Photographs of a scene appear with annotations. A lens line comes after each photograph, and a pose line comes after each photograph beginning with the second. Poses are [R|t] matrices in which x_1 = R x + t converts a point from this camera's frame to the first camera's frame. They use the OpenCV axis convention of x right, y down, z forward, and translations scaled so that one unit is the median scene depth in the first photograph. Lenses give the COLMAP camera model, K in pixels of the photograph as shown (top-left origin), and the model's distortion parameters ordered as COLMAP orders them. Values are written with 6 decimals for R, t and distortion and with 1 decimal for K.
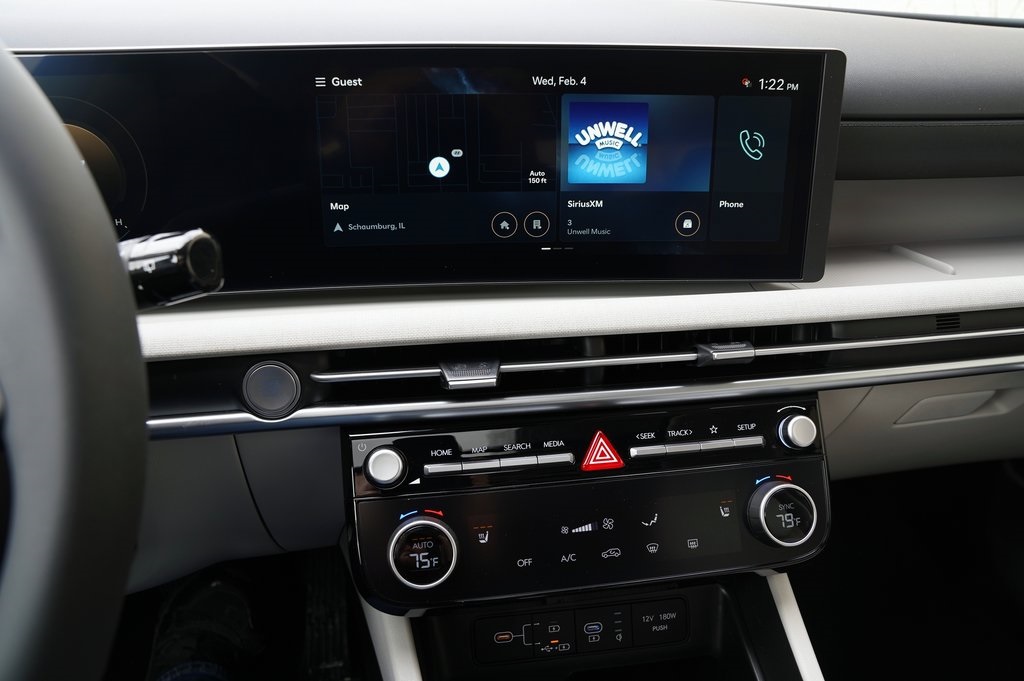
lens RADIAL K [[712.4, 0, 512.0], [0, 712.4, 340.5], [0, 0, 1]] dist [-0.135308, 0.099668]
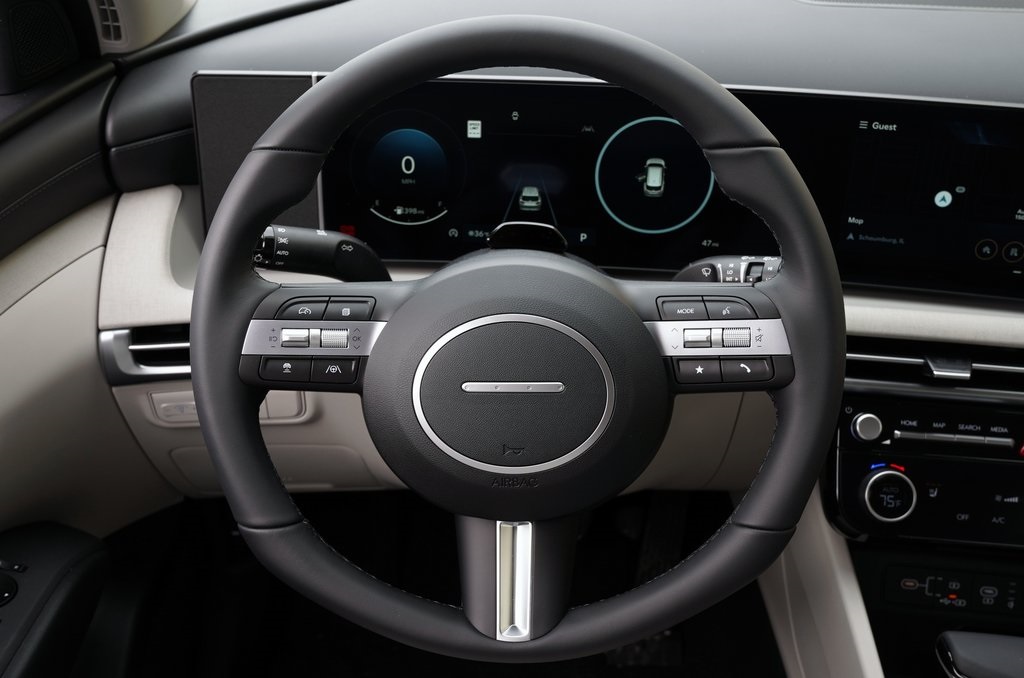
lens RADIAL K [[1042.8, 0, 515.0], [0, 1042.8, 369.3], [0, 0, 1]] dist [-0.095190, 0.164051]
pose [[0.967452, 0.144960, -0.207422, -0.408417], [-0.121283, 0.985005, 0.122699, -0.079521], [0.222098, -0.093548, 0.970526, -0.950145]]
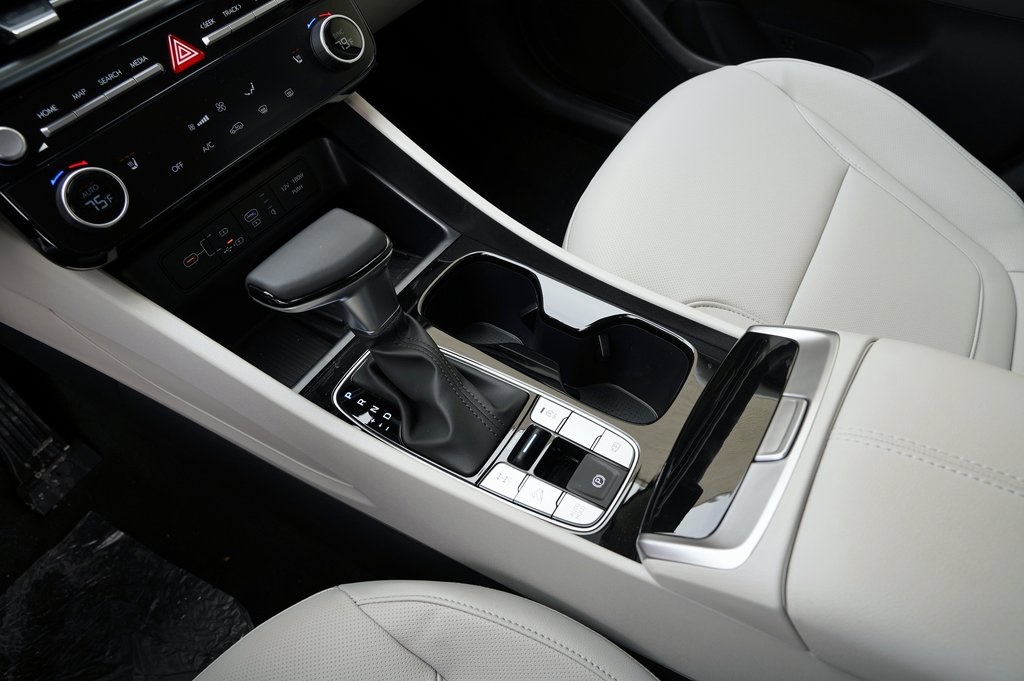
lens RADIAL K [[712.4, 0, 512.0], [0, 712.4, 340.5], [0, 0, 1]] dist [-0.135308, 0.099668]
pose [[0.698336, -0.579233, 0.420494, -0.233416], [0.333296, 0.783043, 0.525126, 0.120974], [-0.633435, -0.226565, 0.739884, -0.250424]]
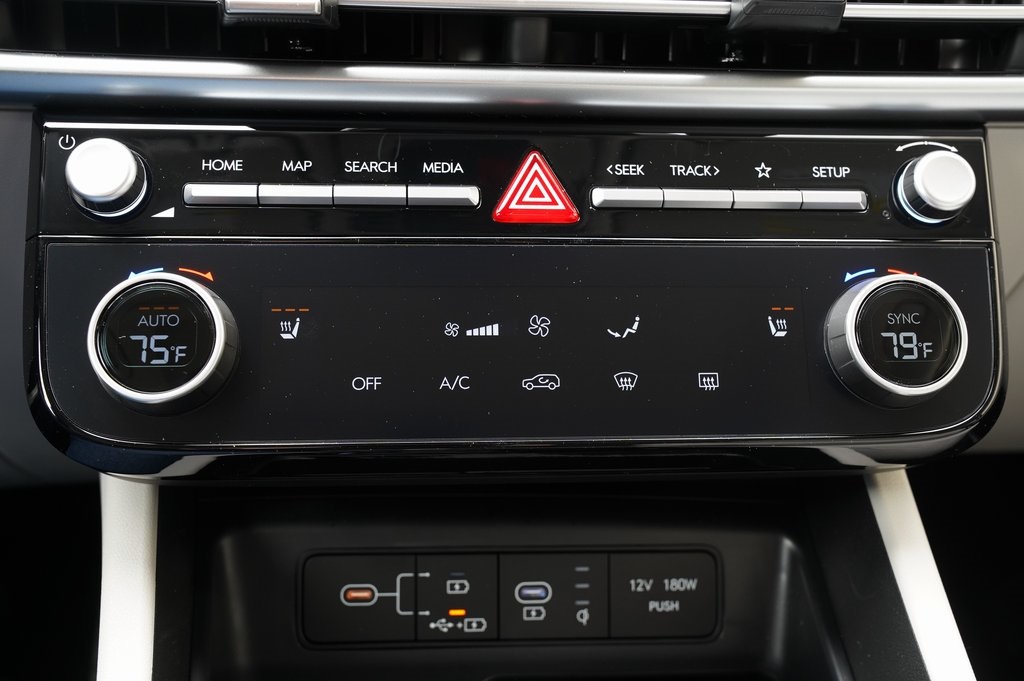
lens RADIAL K [[1103.5, 0, 512.0], [0, 1103.5, 340.5], [0, 0, 1]] dist [0.004565, 0.010337]
pose [[0.997572, 0.051470, -0.046907, 0.153393], [-0.052423, 0.998438, -0.019315, 0.284382], [0.045840, 0.021727, 0.998712, 0.199566]]
